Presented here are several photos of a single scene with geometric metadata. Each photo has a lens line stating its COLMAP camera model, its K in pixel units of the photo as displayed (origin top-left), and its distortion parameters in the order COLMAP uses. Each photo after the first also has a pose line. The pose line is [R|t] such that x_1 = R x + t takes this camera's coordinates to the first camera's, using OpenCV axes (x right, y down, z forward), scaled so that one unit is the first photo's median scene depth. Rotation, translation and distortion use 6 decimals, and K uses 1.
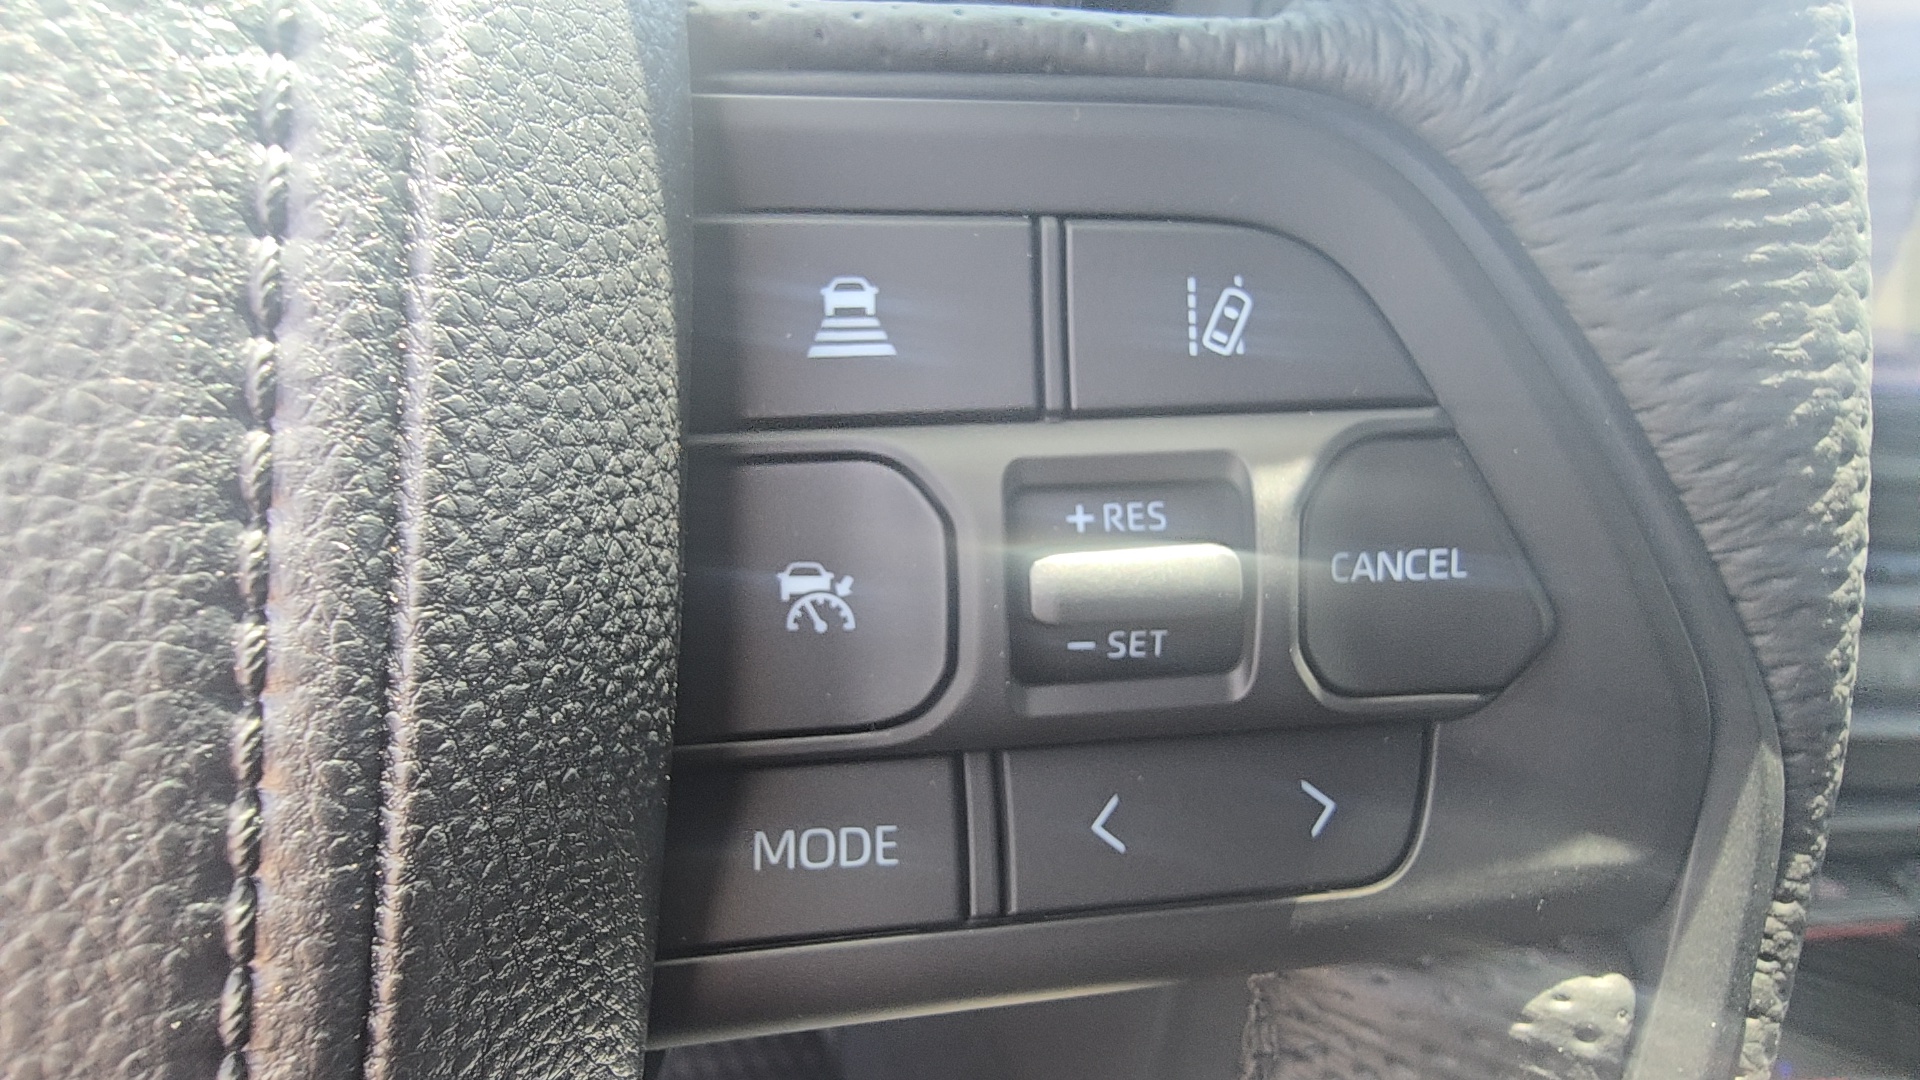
lens RADIAL K [[955.9, 0, 910.9], [0, 955.9, 539.7], [0, 0, 1]] dist [0.003540, -0.007995]
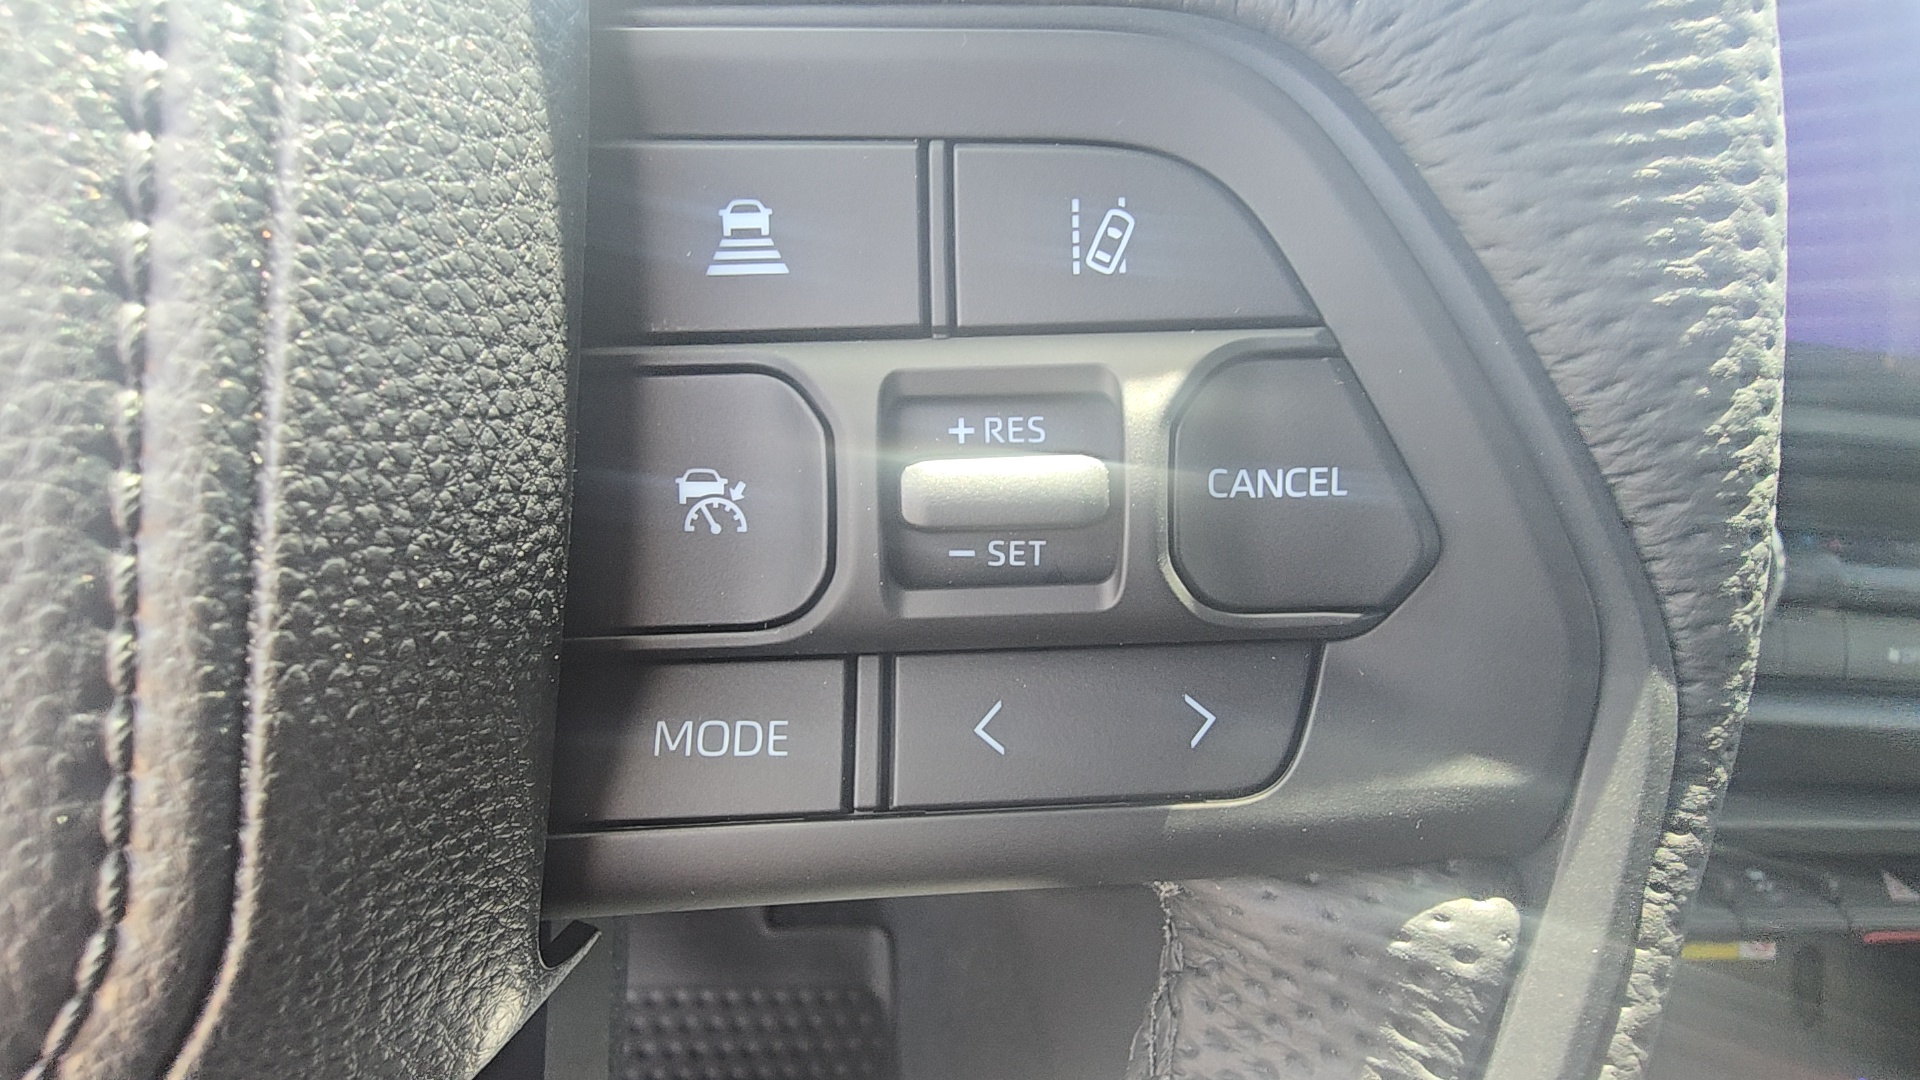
lens RADIAL K [[956.8, 0, 955.3], [0, 956.8, 548.6], [0, 0, 1]] dist [-0.001145, -0.002534]
pose [[0.996892, 0.021159, -0.075887, 0.303084], [-0.020256, 0.999715, 0.012655, 0.112318], [0.076133, -0.011079, 0.997036, -0.051608]]
